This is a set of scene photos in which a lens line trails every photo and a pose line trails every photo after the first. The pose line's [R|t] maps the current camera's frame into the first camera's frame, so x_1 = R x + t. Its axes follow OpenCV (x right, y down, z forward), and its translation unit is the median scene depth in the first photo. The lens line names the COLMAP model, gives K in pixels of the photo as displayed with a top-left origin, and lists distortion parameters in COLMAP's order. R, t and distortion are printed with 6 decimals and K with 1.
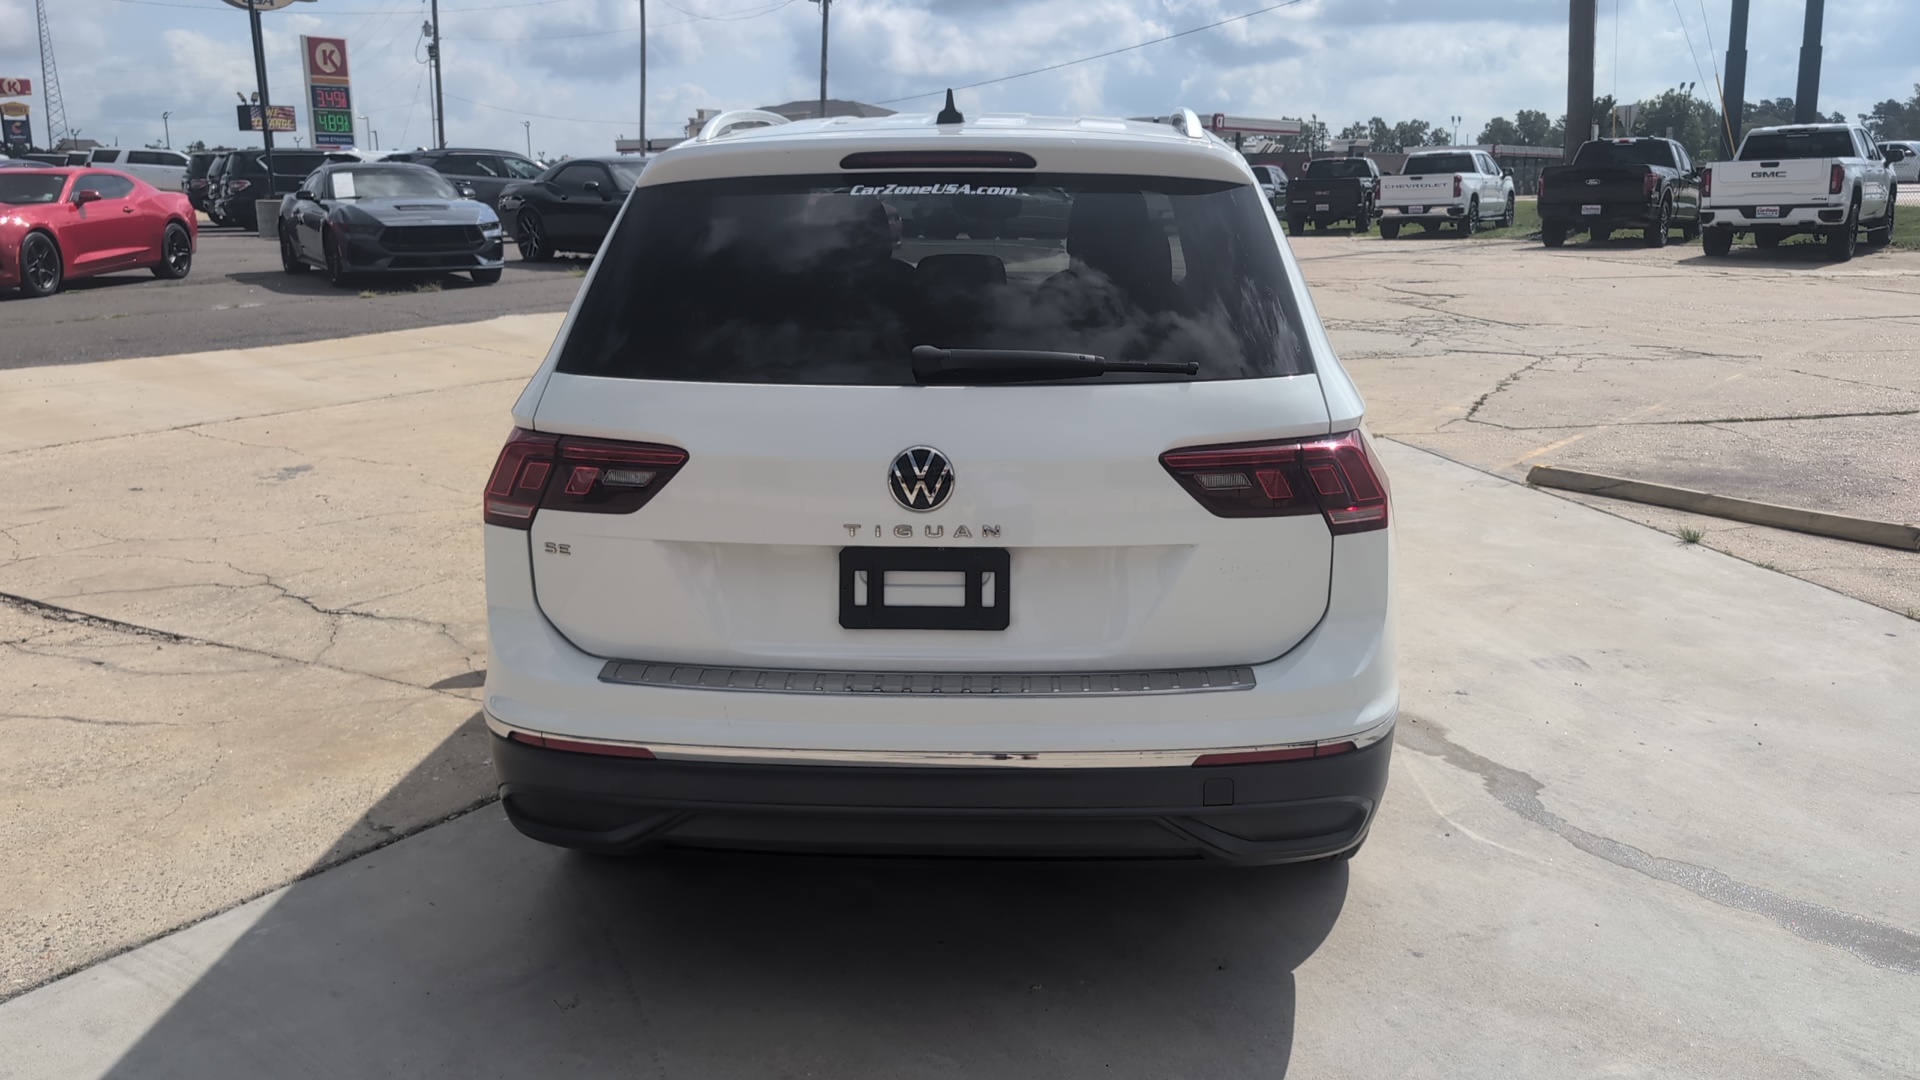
lens RADIAL K [[1613.3, 0, 970.4], [0, 1613.3, 542.7], [0, 0, 1]] dist [0.015693, -0.018455]
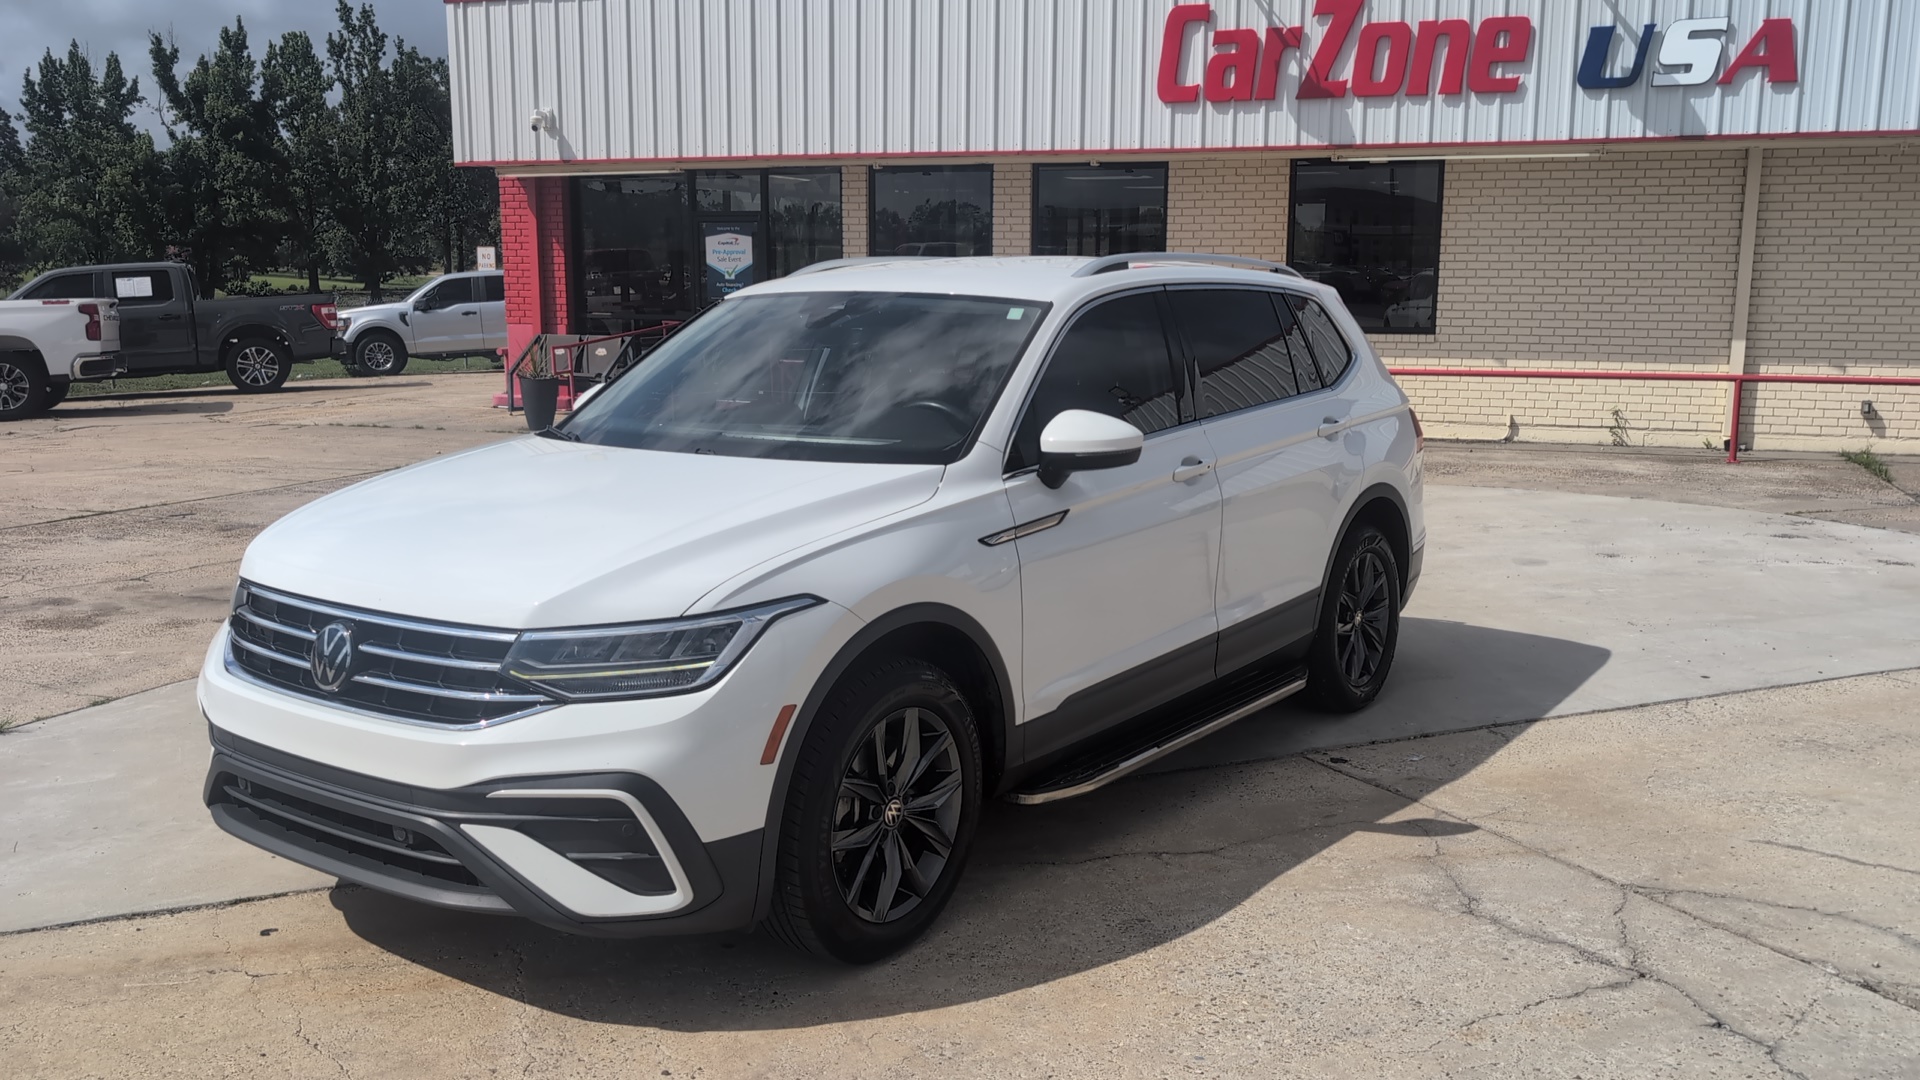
lens RADIAL K [[1613.3, 0, 972.6], [0, 1613.3, 539.5], [0, 0, 1]] dist [0.015693, -0.018455]
pose [[-0.841387, -0.079318, 0.534581, -0.283297], [0.123034, 0.935083, 0.332389, -0.207255], [-0.526242, 0.345439, -0.777008, 0.898251]]
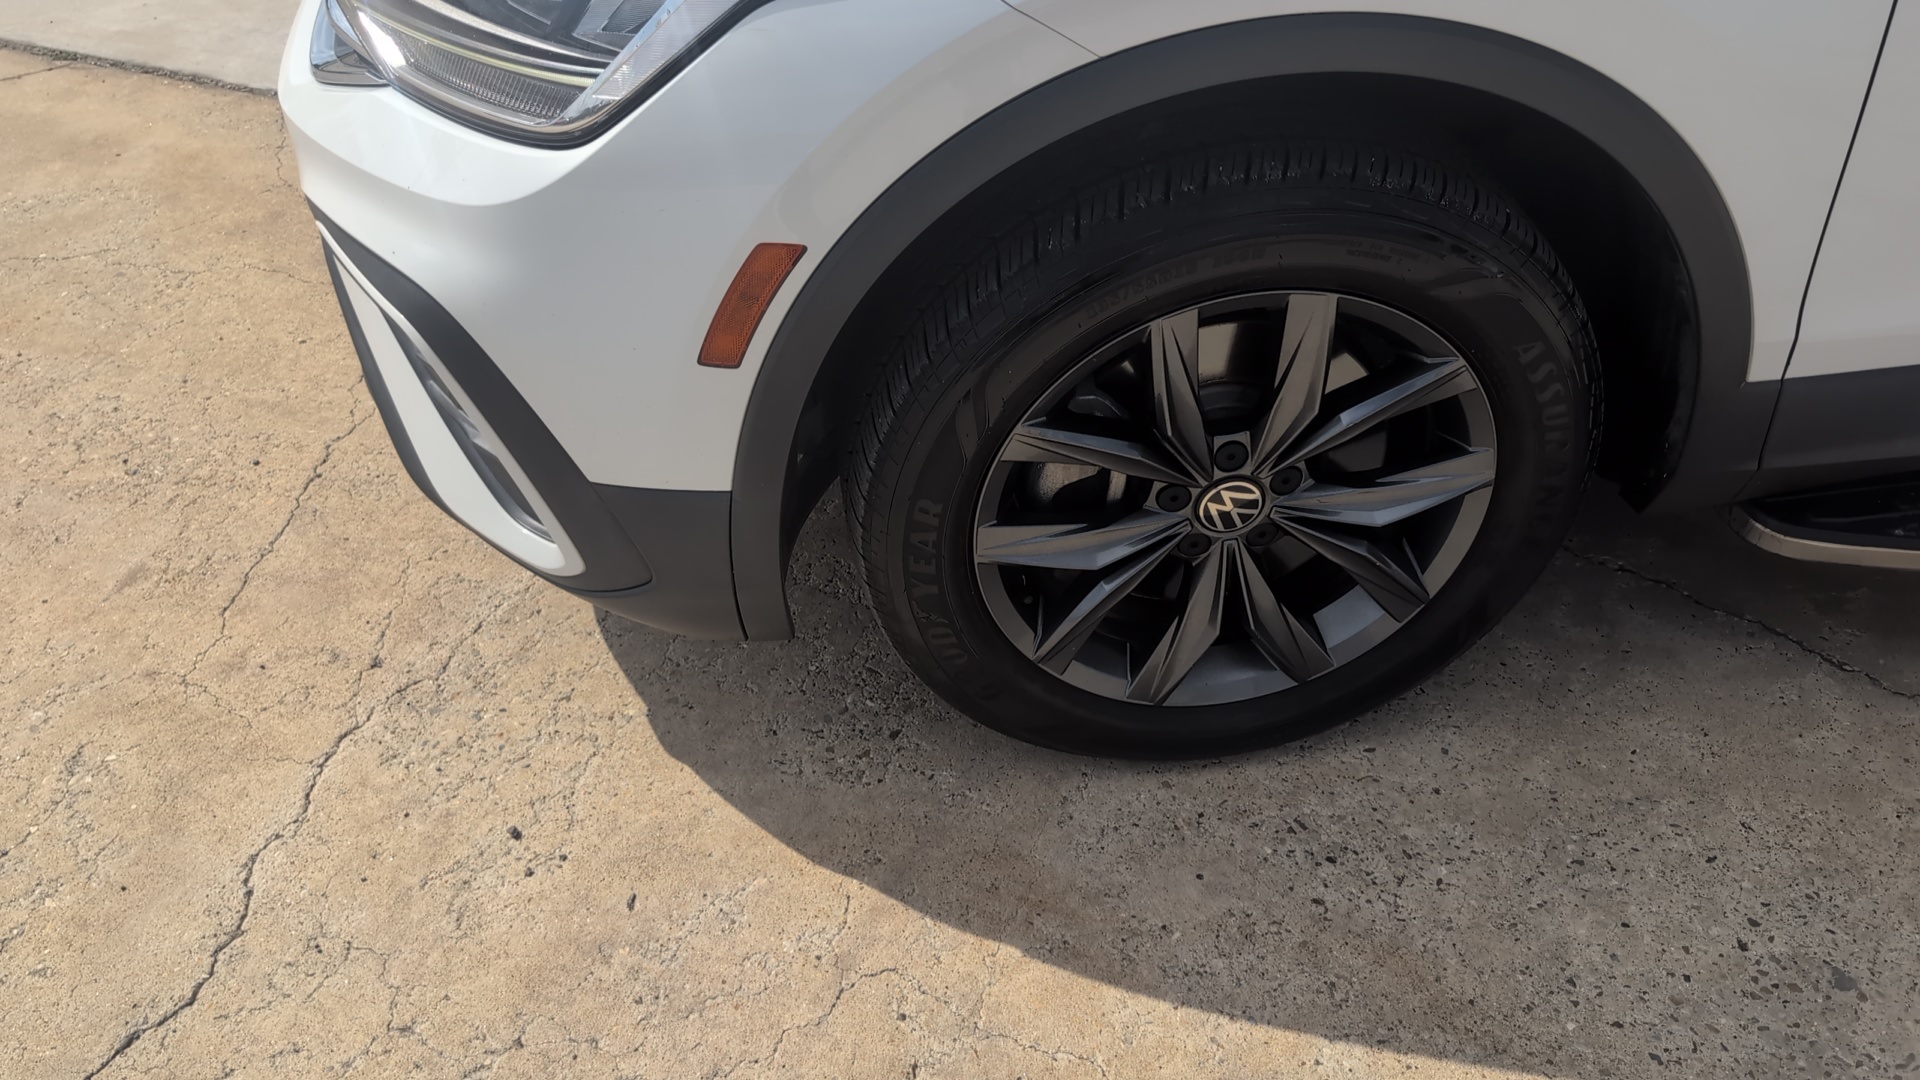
lens RADIAL K [[1613.3, 0, 964.6], [0, 1613.3, 524.3], [0, 0, 1]] dist [0.015693, -0.018455]
pose [[-0.168805, -0.617879, 0.767939, -0.188669], [0.255250, 0.725137, 0.639549, -0.130149], [-0.952025, 0.303976, 0.035307, 0.660973]]
